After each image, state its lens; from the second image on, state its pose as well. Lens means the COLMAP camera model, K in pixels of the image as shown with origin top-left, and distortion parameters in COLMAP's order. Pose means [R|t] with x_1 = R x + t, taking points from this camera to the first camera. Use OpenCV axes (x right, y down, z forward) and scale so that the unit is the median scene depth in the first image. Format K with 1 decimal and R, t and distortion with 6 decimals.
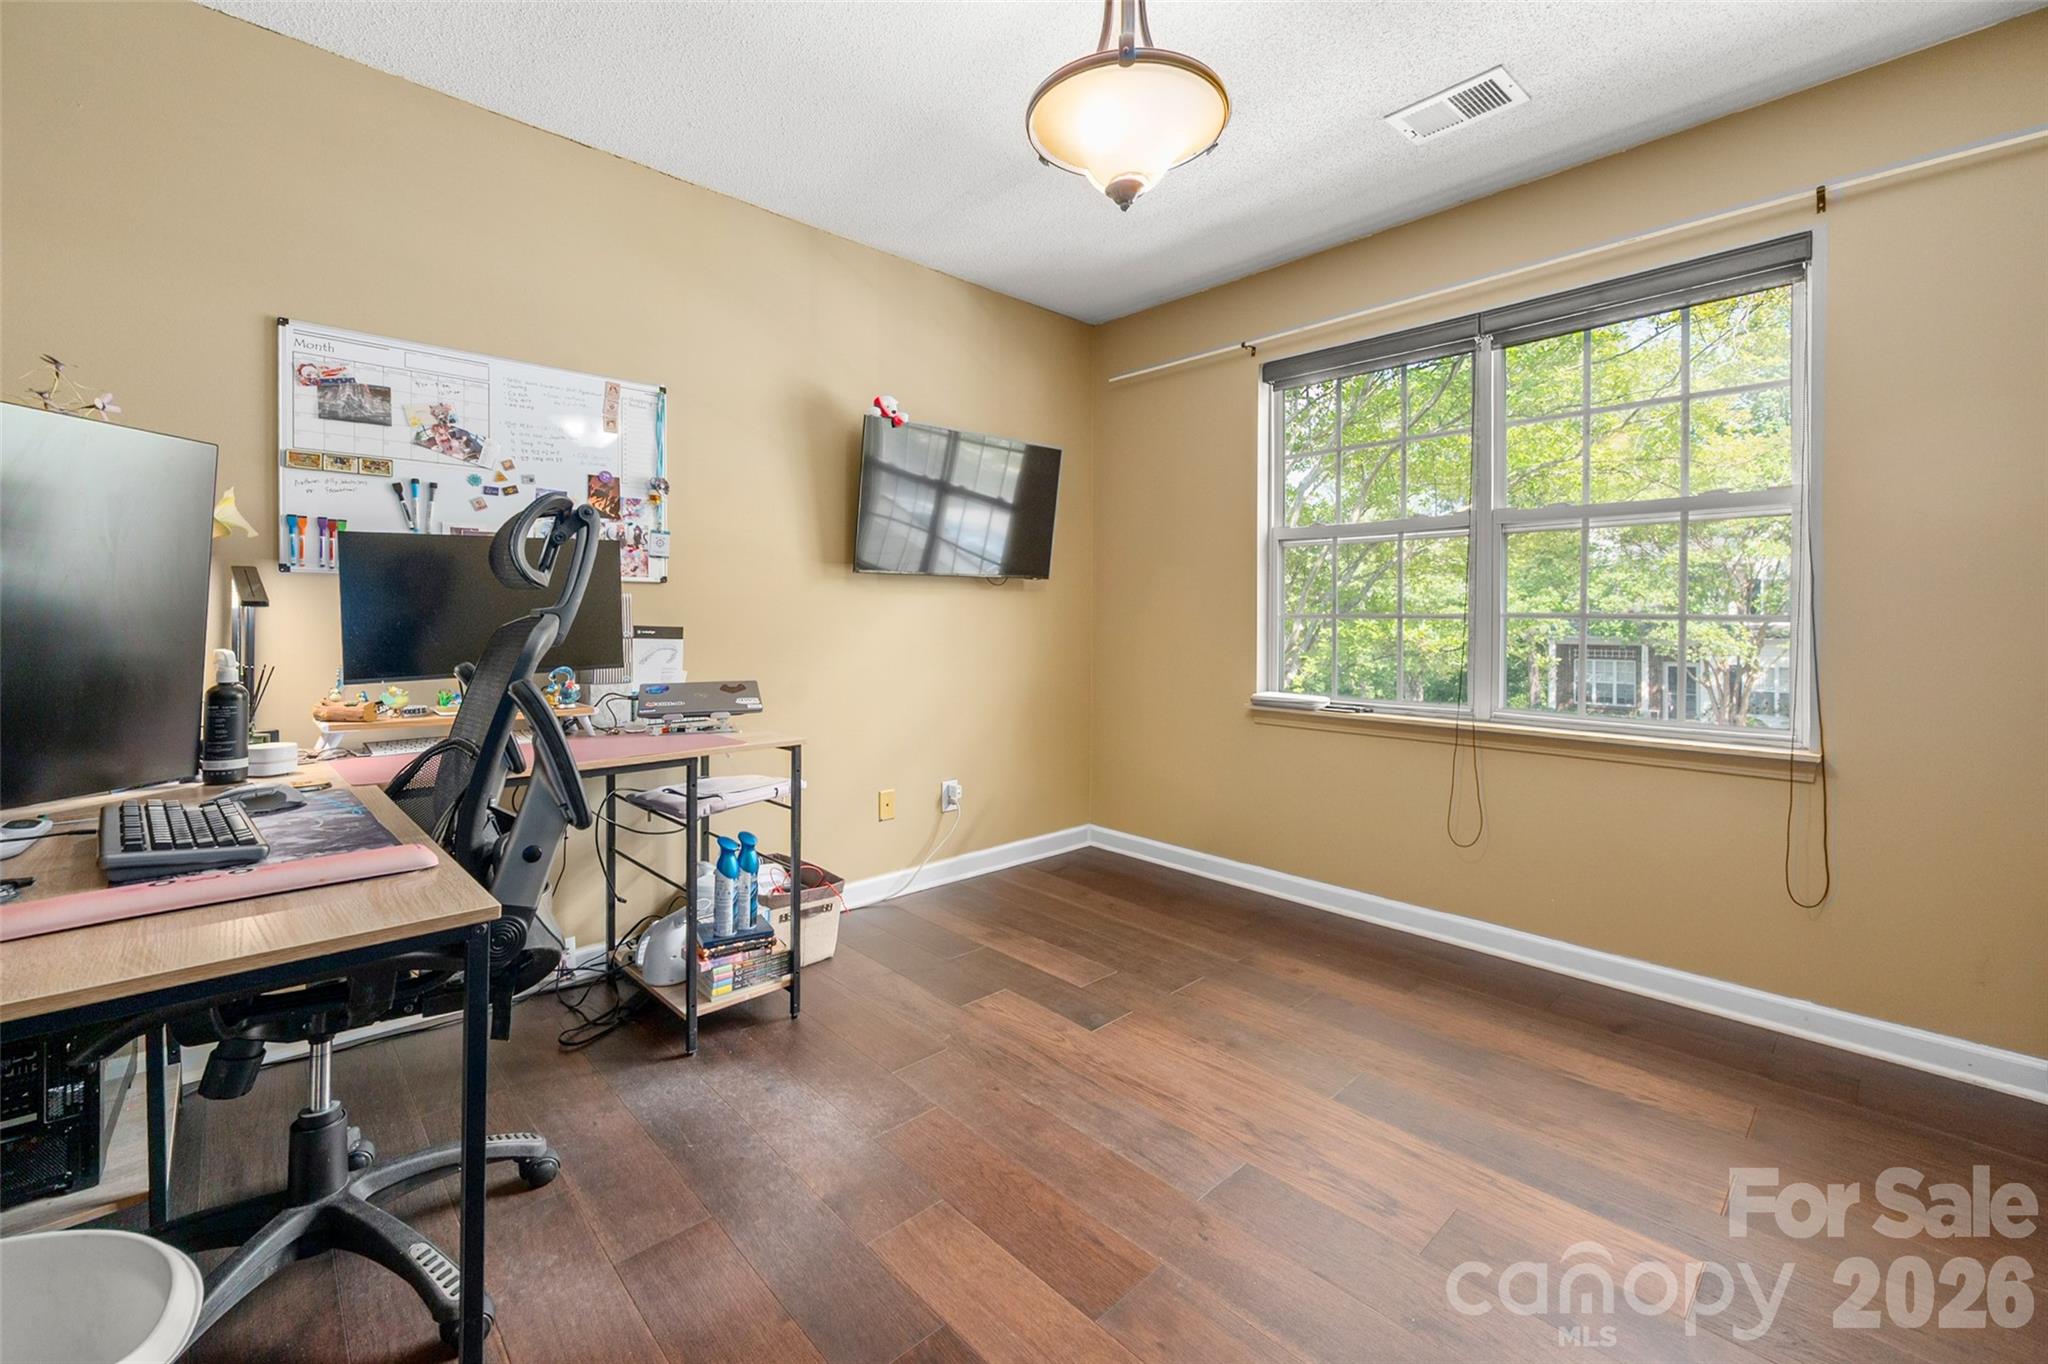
lens RADIAL K [[826.0, 0, 1031.5], [0, 826.0, 623.2], [0, 0, 1]] dist [0.000841, -0.000659]
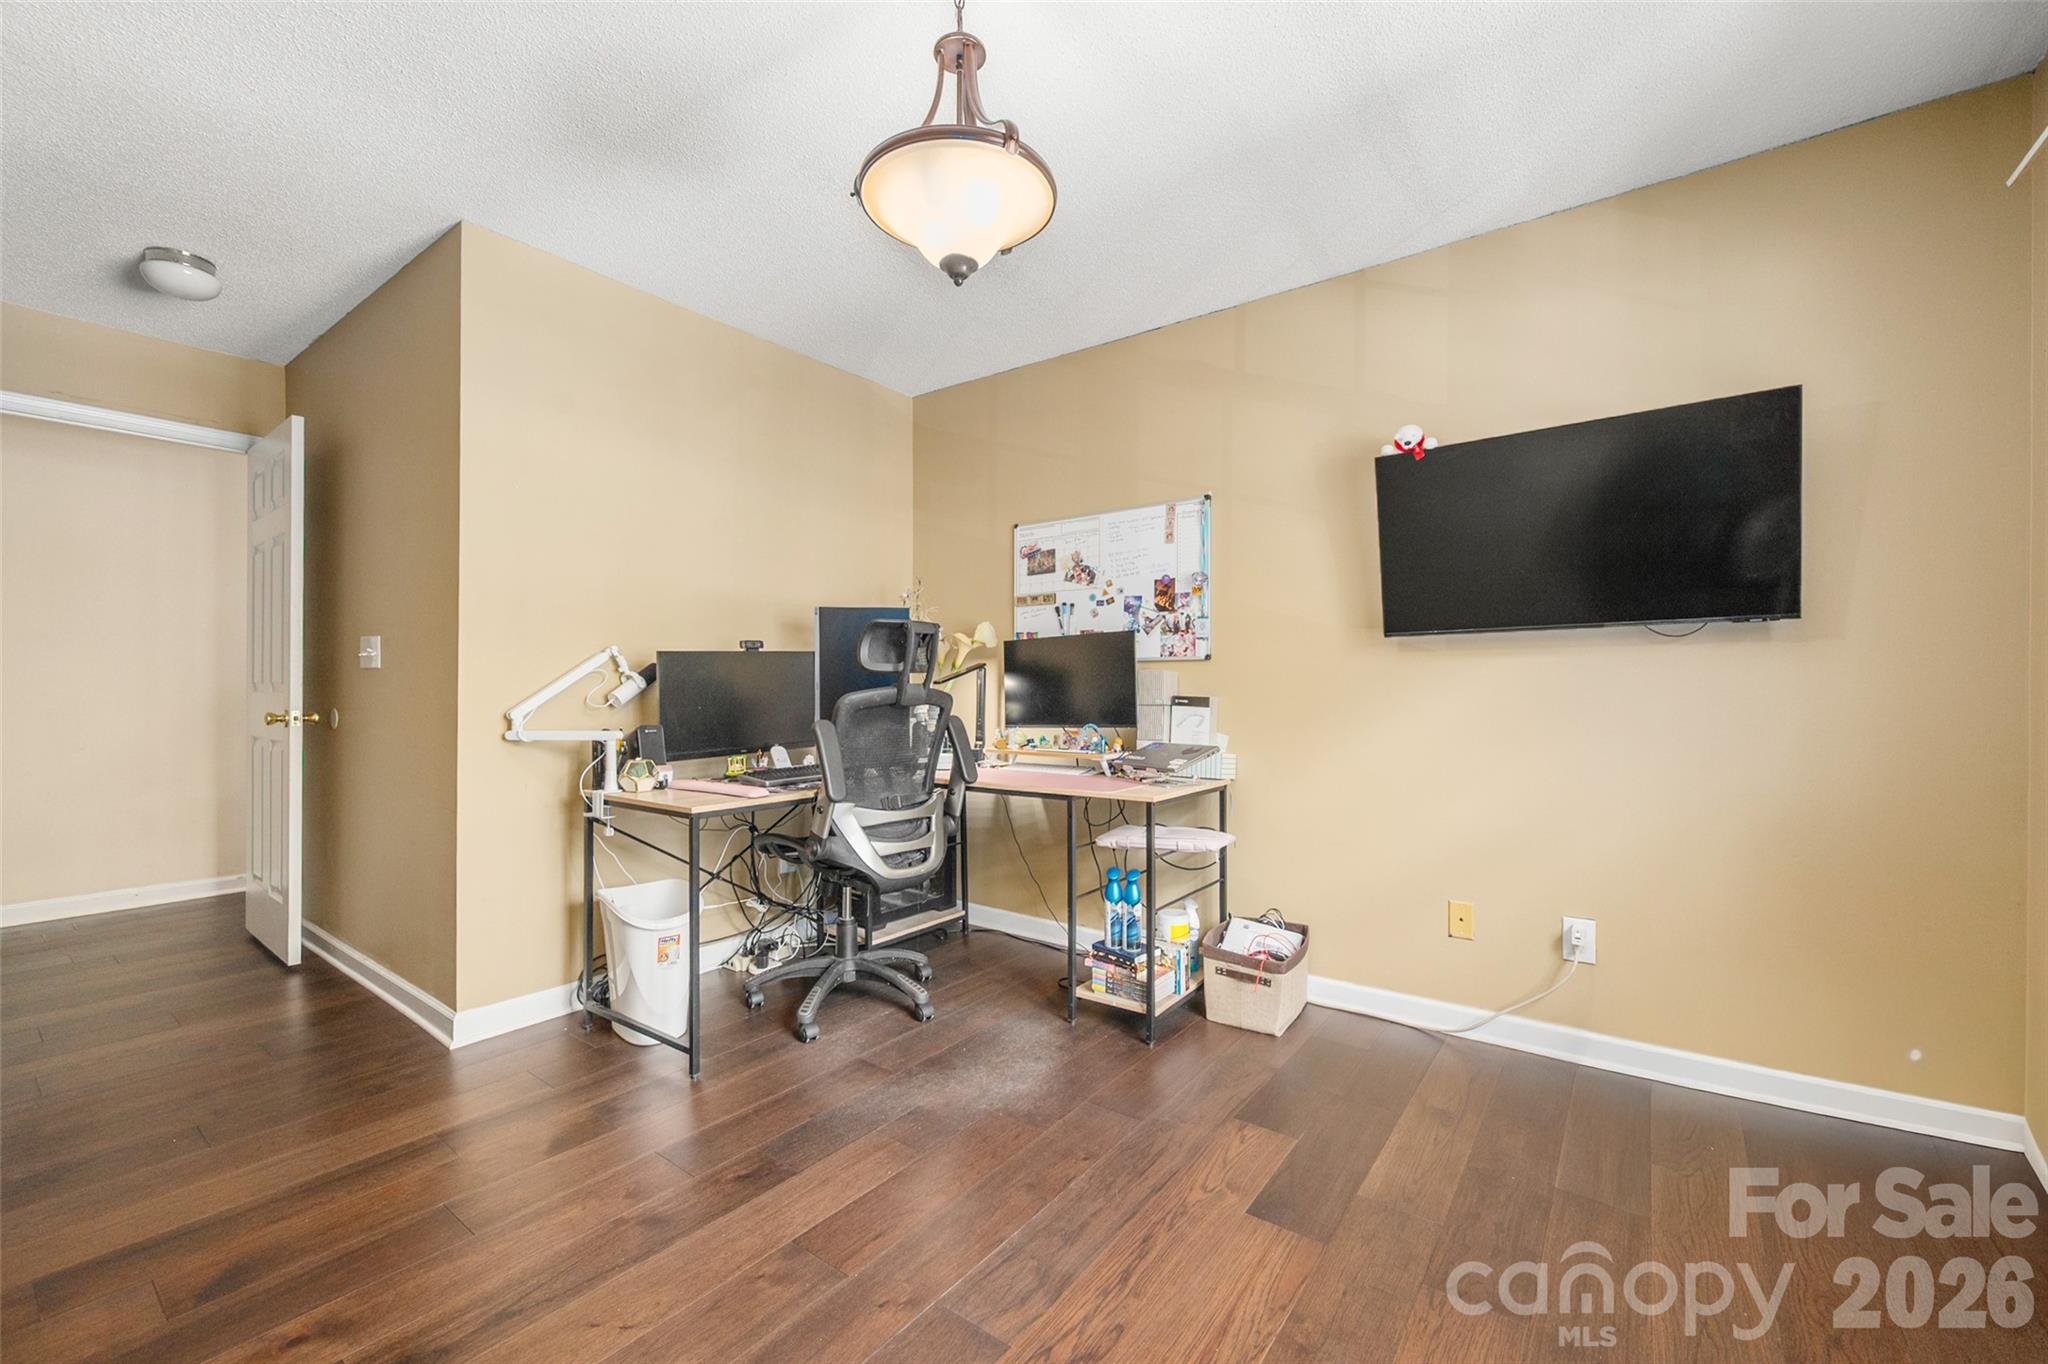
lens RADIAL K [[826.0, 0, 1026.9], [0, 826.0, 682.7], [0, 0, 1]] dist [0.000841, -0.000659]
pose [[0.180665, -0.010665, -0.983487, 0.773942], [-0.004622, 0.999921, -0.011693, -0.000800], [0.983534, 0.006658, 0.180602, 0.615193]]
